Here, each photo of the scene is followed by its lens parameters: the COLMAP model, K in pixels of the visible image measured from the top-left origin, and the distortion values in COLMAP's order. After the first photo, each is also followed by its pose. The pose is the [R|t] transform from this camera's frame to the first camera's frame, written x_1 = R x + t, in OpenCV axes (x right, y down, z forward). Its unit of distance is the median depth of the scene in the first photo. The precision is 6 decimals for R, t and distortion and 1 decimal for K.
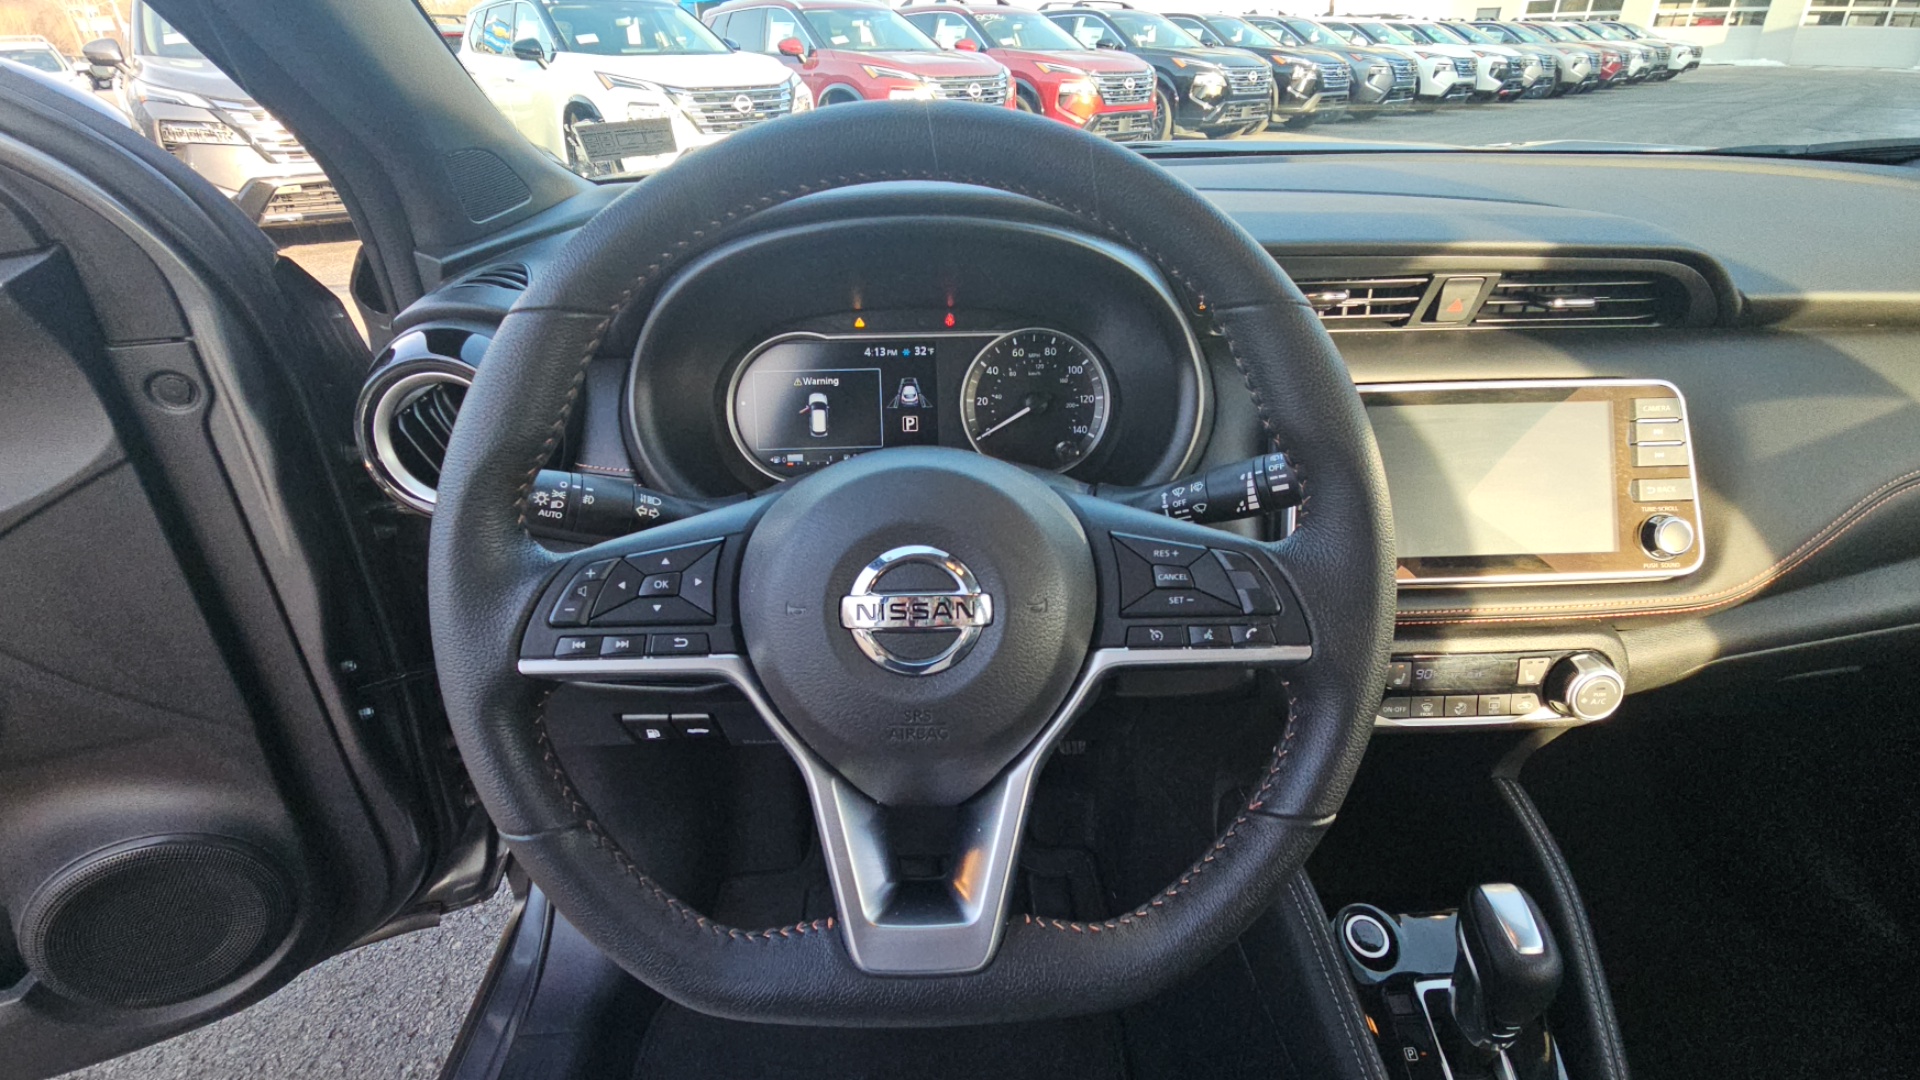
lens RADIAL K [[856.0, 0, 960.8], [0, 856.0, 539.7], [0, 0, 1]] dist [0.011990, -0.008709]
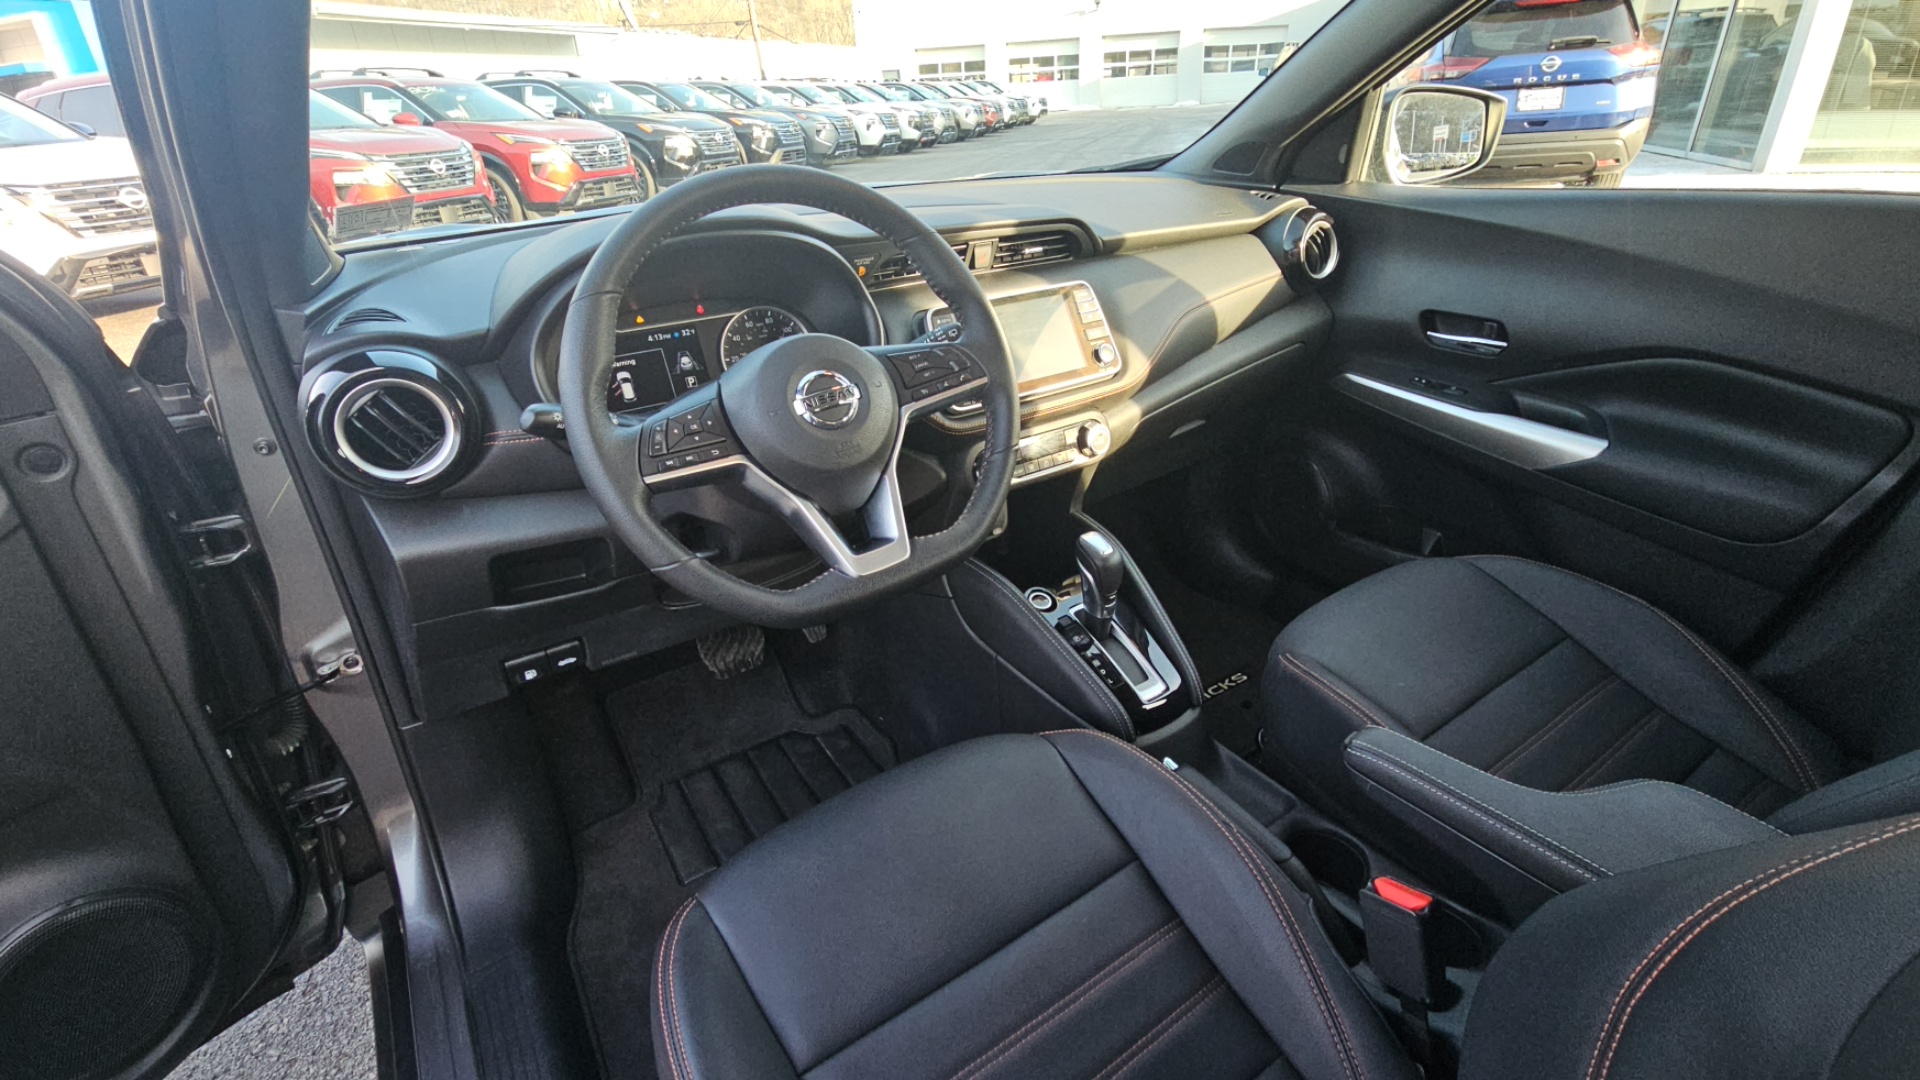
lens RADIAL K [[856.0, 0, 958.4], [0, 856.0, 534.9], [0, 0, 1]] dist [0.011990, -0.008709]
pose [[0.851029, -0.259054, 0.456772, -0.411833], [0.286317, 0.958084, 0.009922, 0.234653], [-0.440196, 0.122337, 0.889528, -0.484246]]
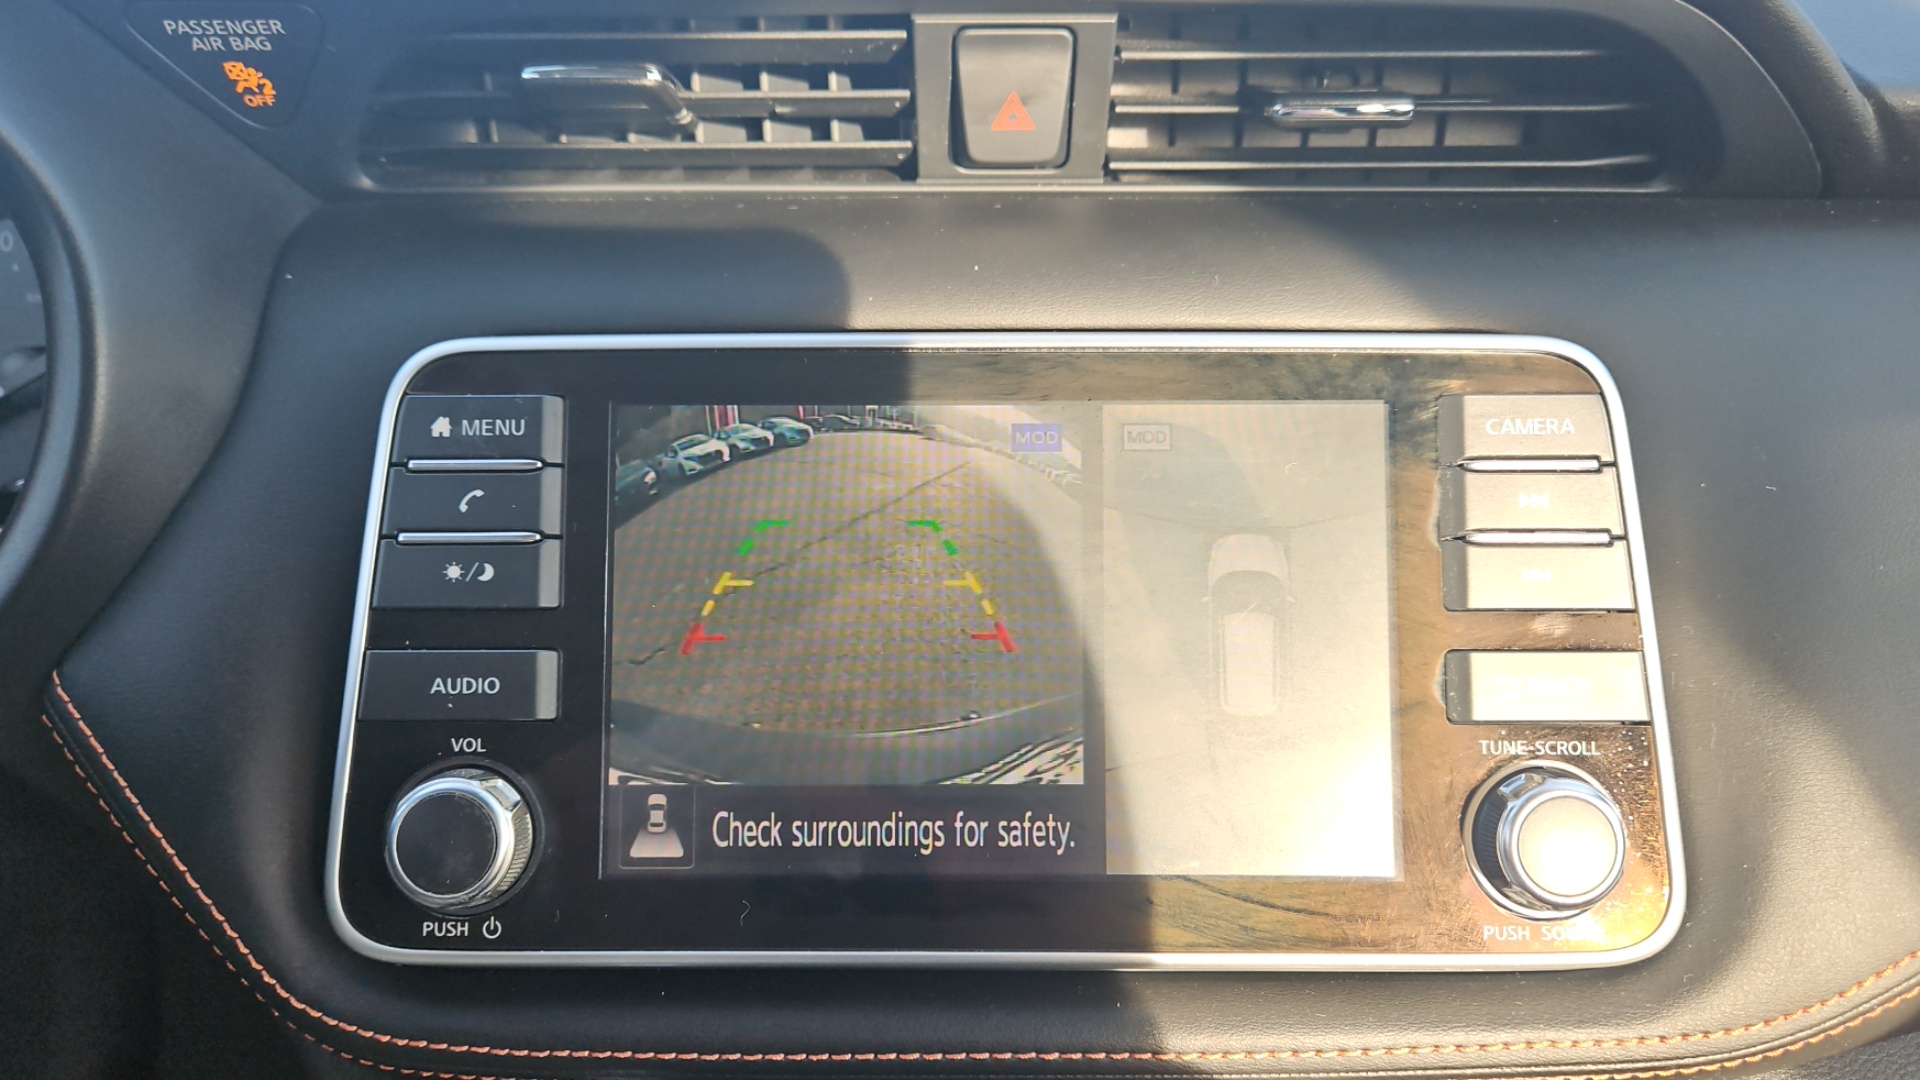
lens RADIAL K [[1430.5, 0, 961.5], [0, 1430.5, 539.0], [0, 0, 1]] dist [0.029614, -0.022911]
pose [[0.998703, 0.027807, -0.042648, 0.517481], [-0.030199, 0.997945, -0.056517, -0.062679], [0.040989, 0.057732, 0.997490, 0.386724]]
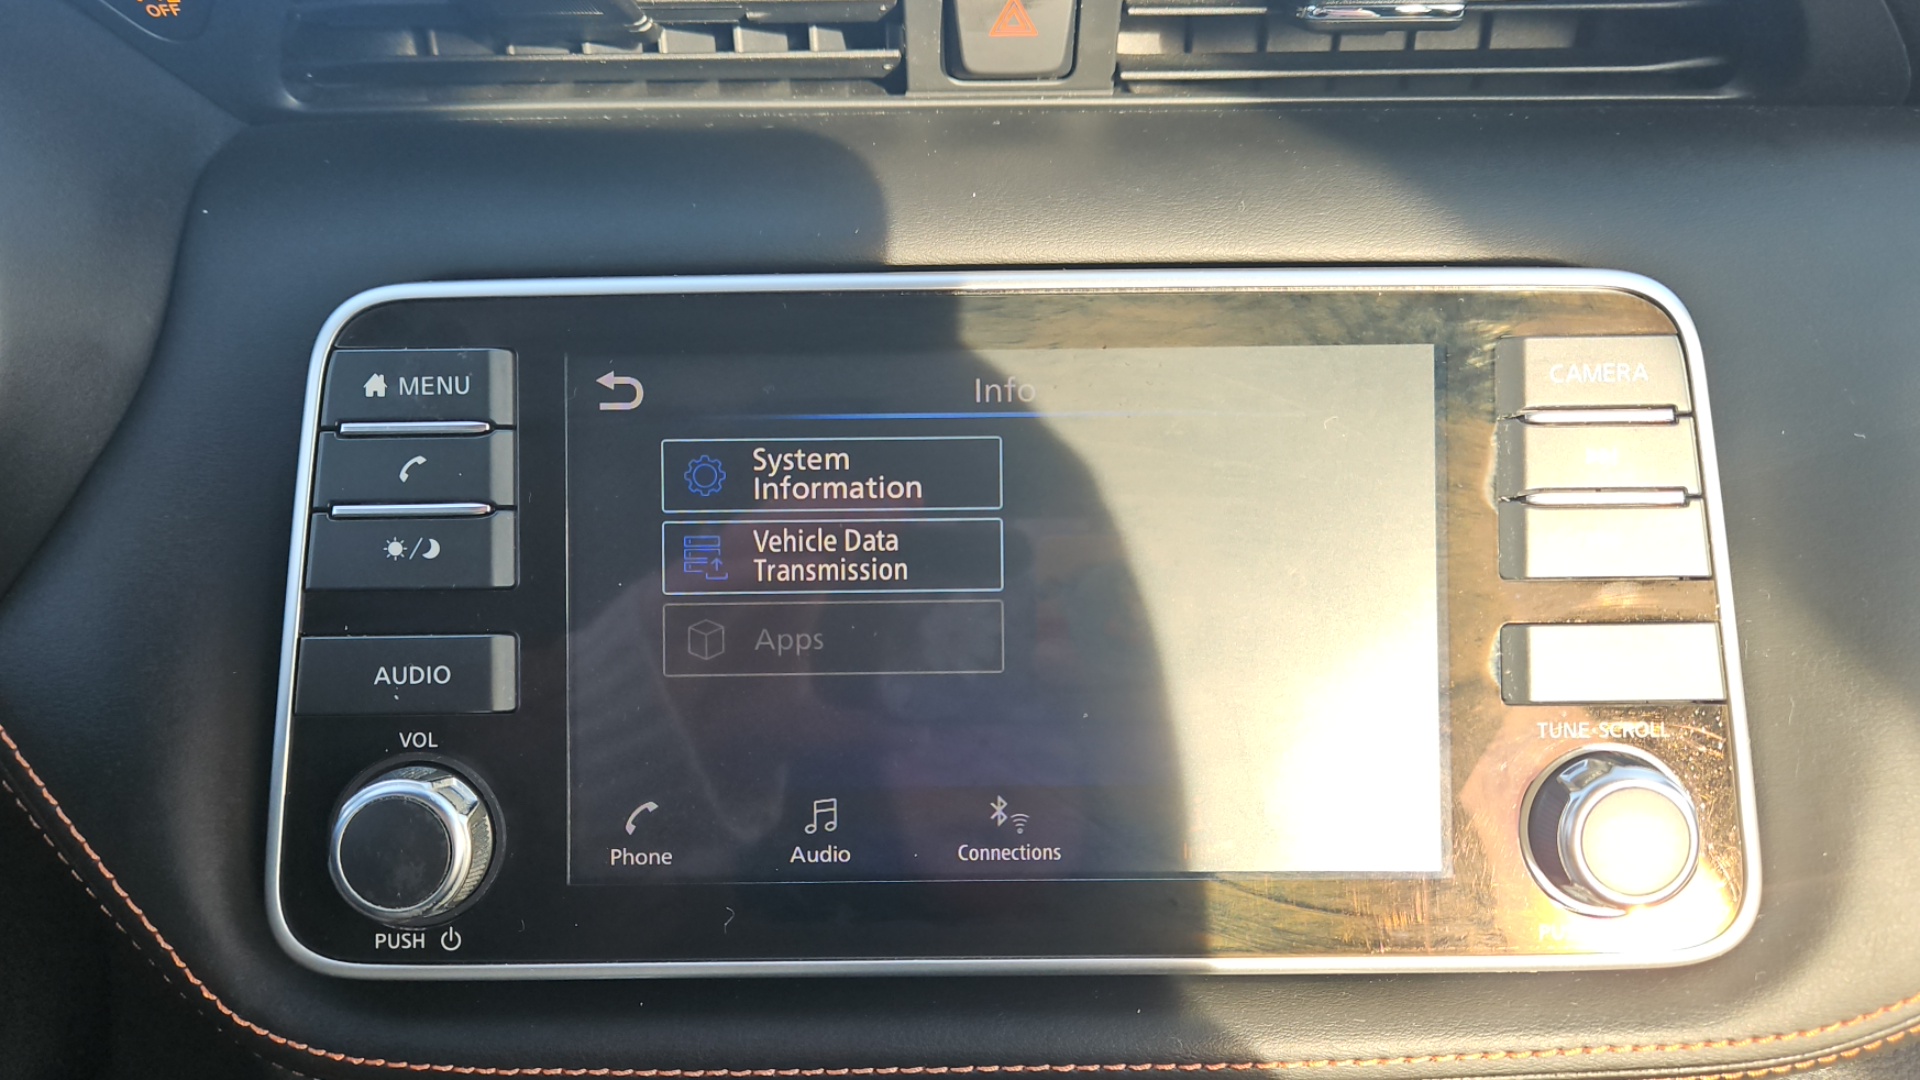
lens RADIAL K [[1430.5, 0, 957.2], [0, 1430.5, 536.4], [0, 0, 1]] dist [0.029614, -0.022911]
pose [[0.999158, 0.019716, -0.035982, 0.511660], [-0.019452, 0.999781, 0.007679, -0.081948], [0.036126, -0.006973, 0.999323, 0.431316]]
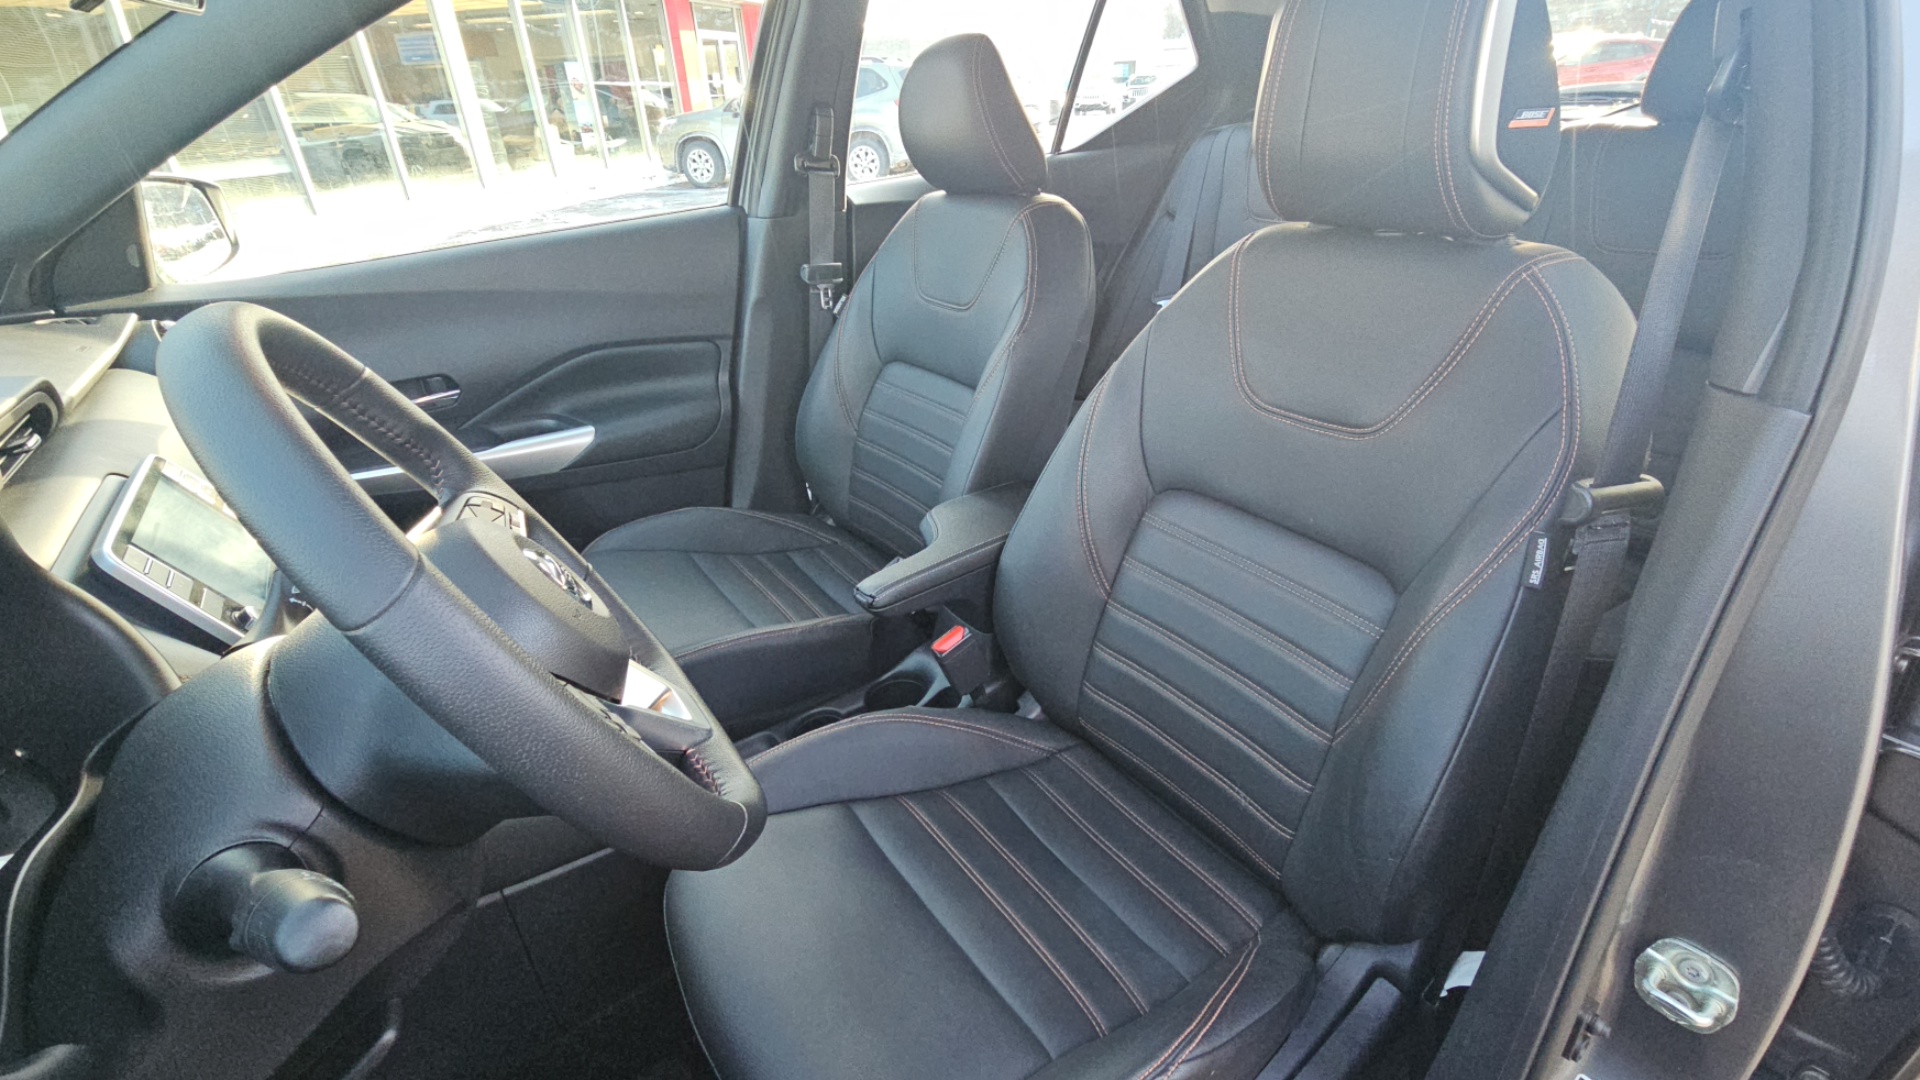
lens RADIAL K [[856.0, 0, 963.6], [0, 856.0, 535.6], [0, 0, 1]] dist [0.011990, -0.008709]
pose [[-0.533185, -0.351760, 0.769402, -0.783149], [0.463636, 0.639226, 0.613540, -0.285962], [-0.707641, 0.683853, -0.177737, 0.355768]]
